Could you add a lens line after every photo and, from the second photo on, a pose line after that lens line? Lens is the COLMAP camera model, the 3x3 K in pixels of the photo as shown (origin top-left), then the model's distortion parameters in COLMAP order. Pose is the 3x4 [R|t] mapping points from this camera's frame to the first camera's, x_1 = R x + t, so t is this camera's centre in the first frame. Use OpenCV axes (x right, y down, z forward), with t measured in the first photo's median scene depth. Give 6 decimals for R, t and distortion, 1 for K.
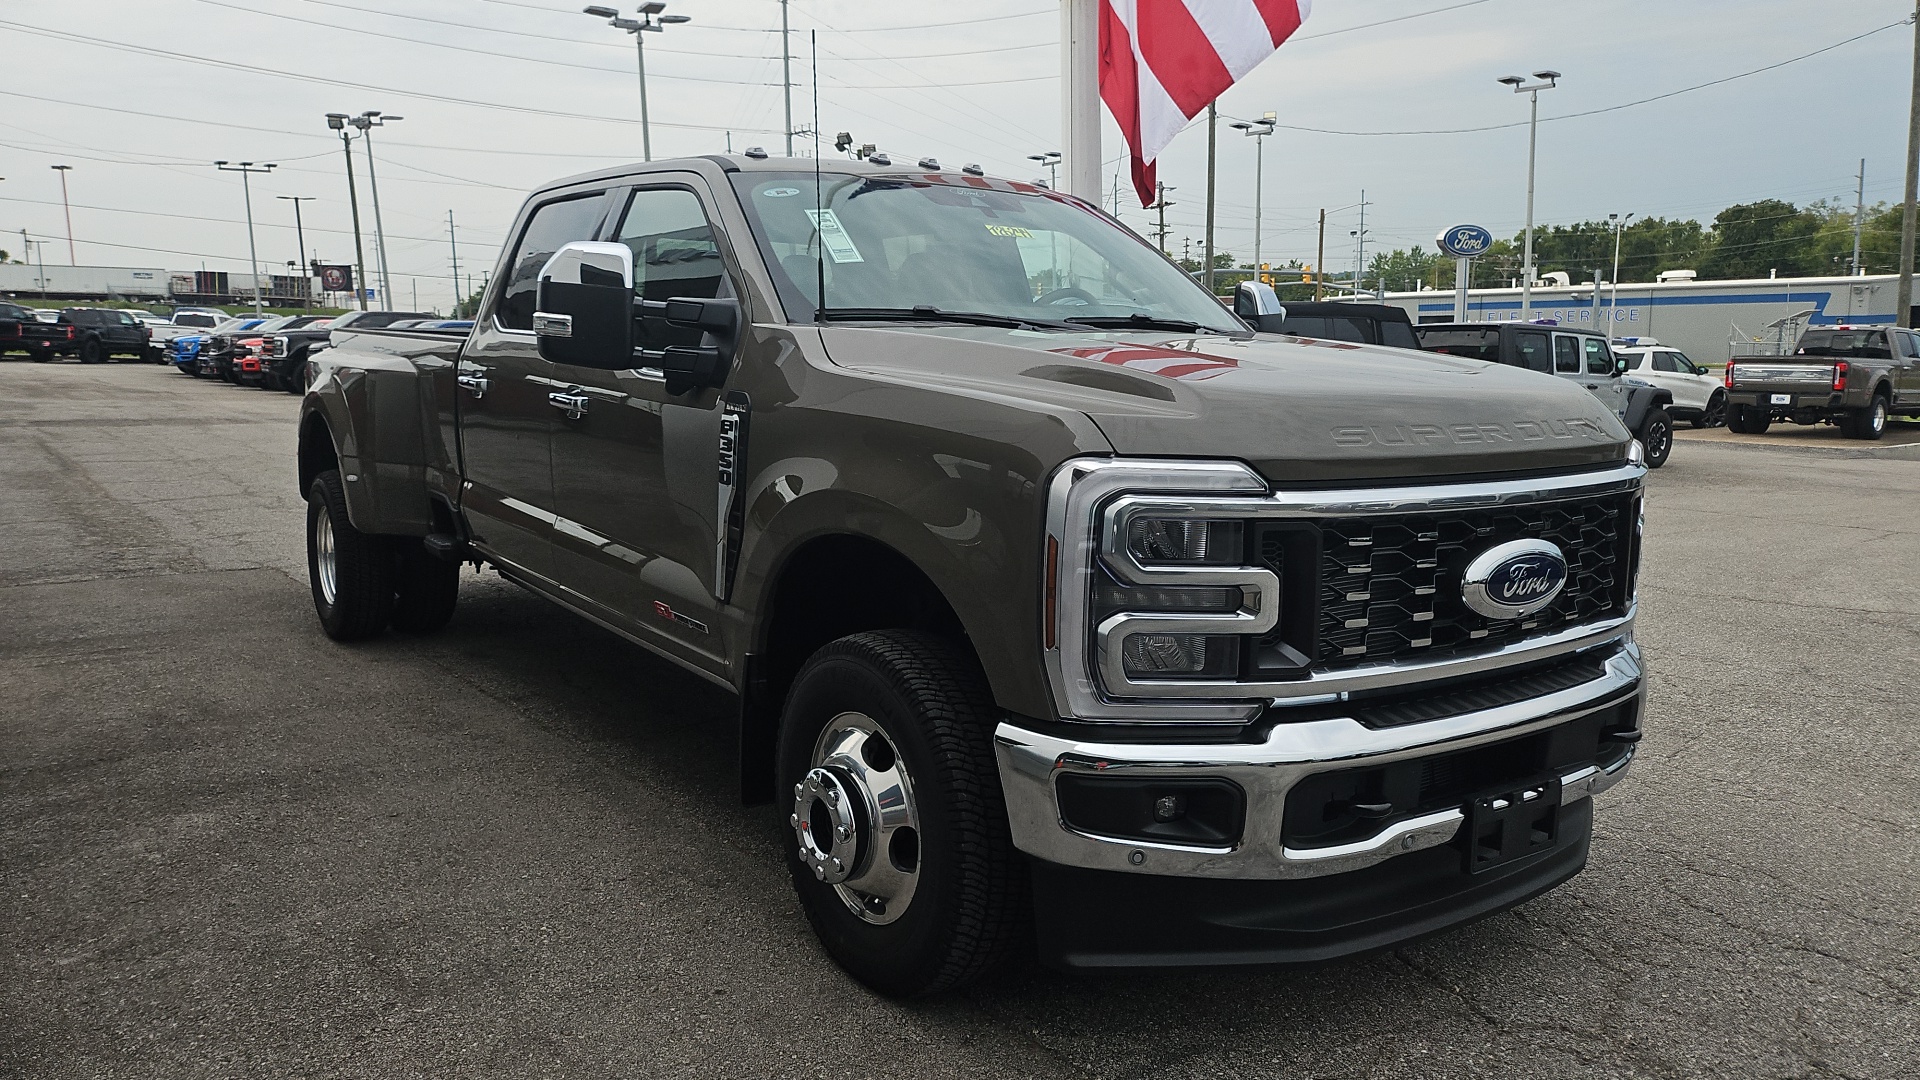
lens RADIAL K [[1360.9, 0, 966.9], [0, 1360.9, 541.0], [0, 0, 1]] dist [0.086767, -0.107552]
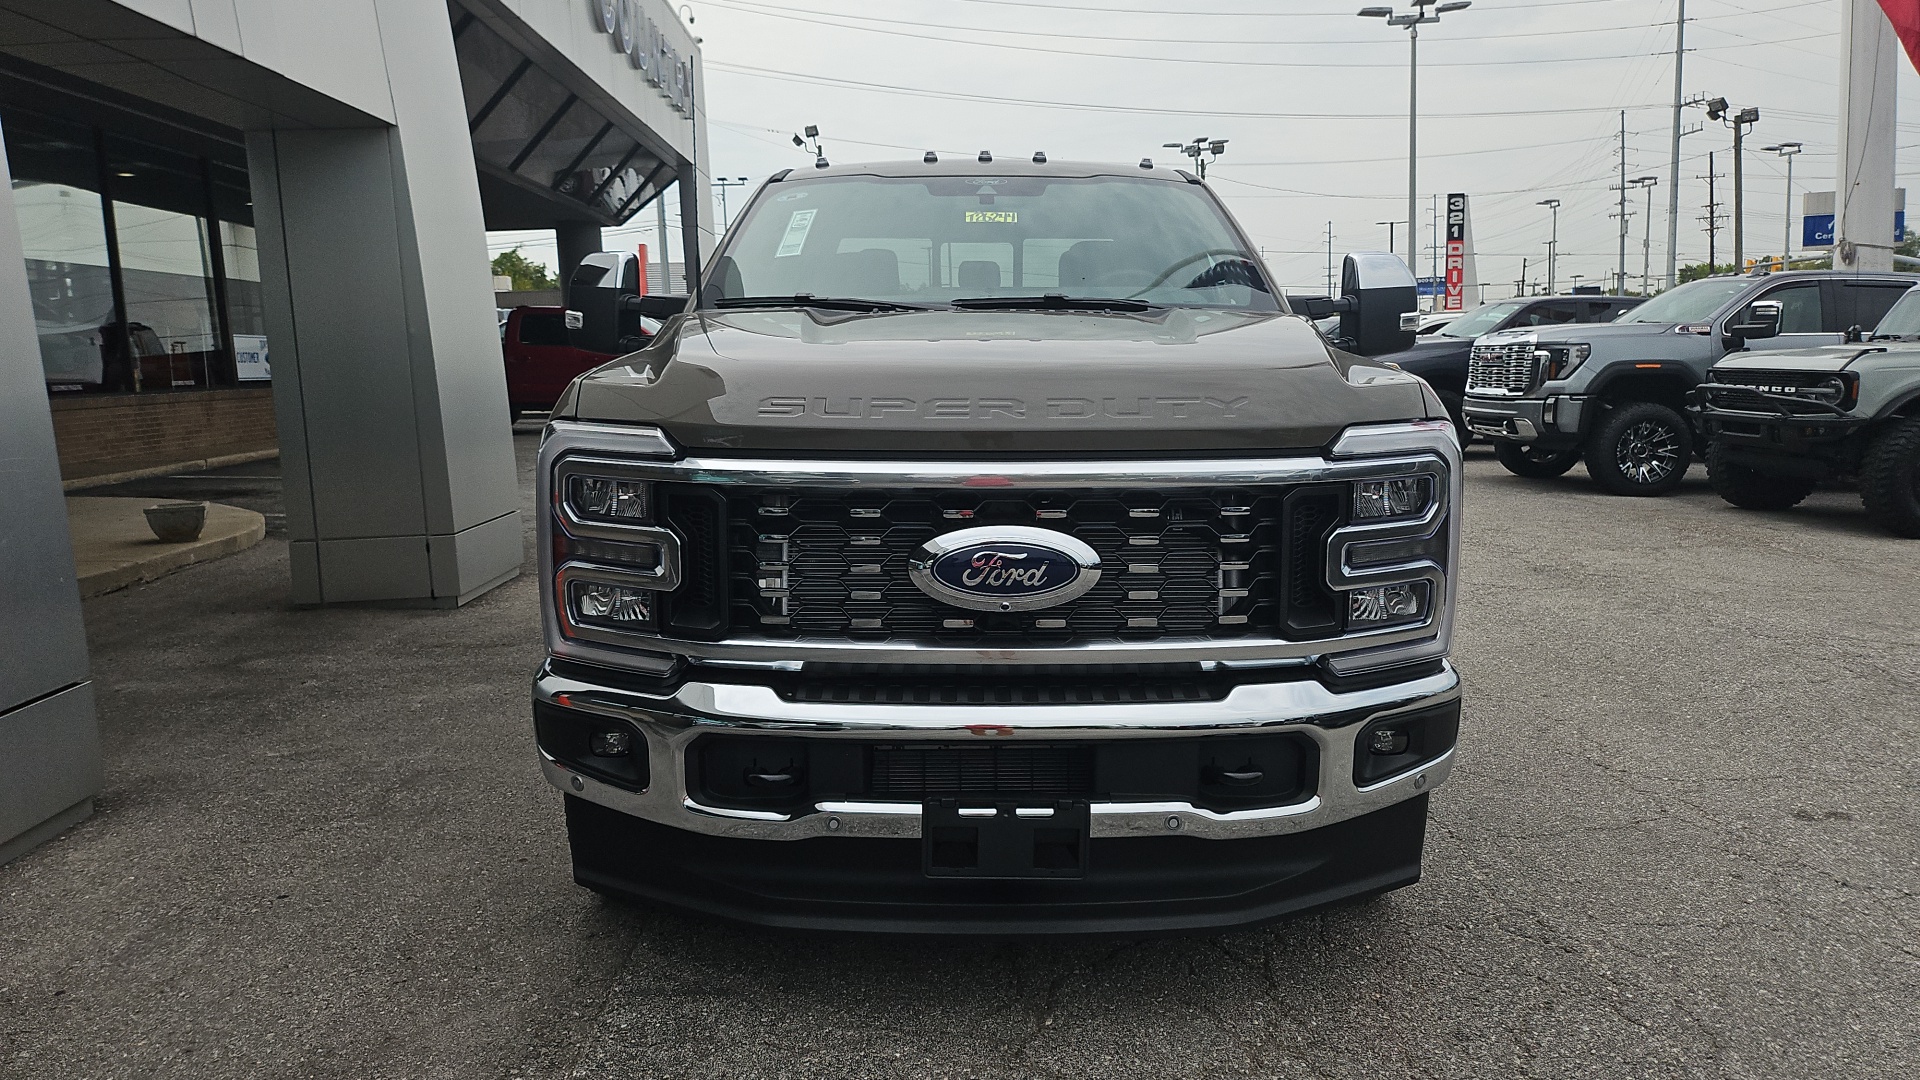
lens RADIAL K [[1360.9, 0, 966.9], [0, 1360.9, 541.0], [0, 0, 1]] dist [0.086767, -0.107552]
pose [[0.809656, 0.067673, -0.582990, 0.724515], [-0.069972, 0.997376, 0.018596, -0.004759], [0.582719, 0.025737, 0.812266, 0.198980]]
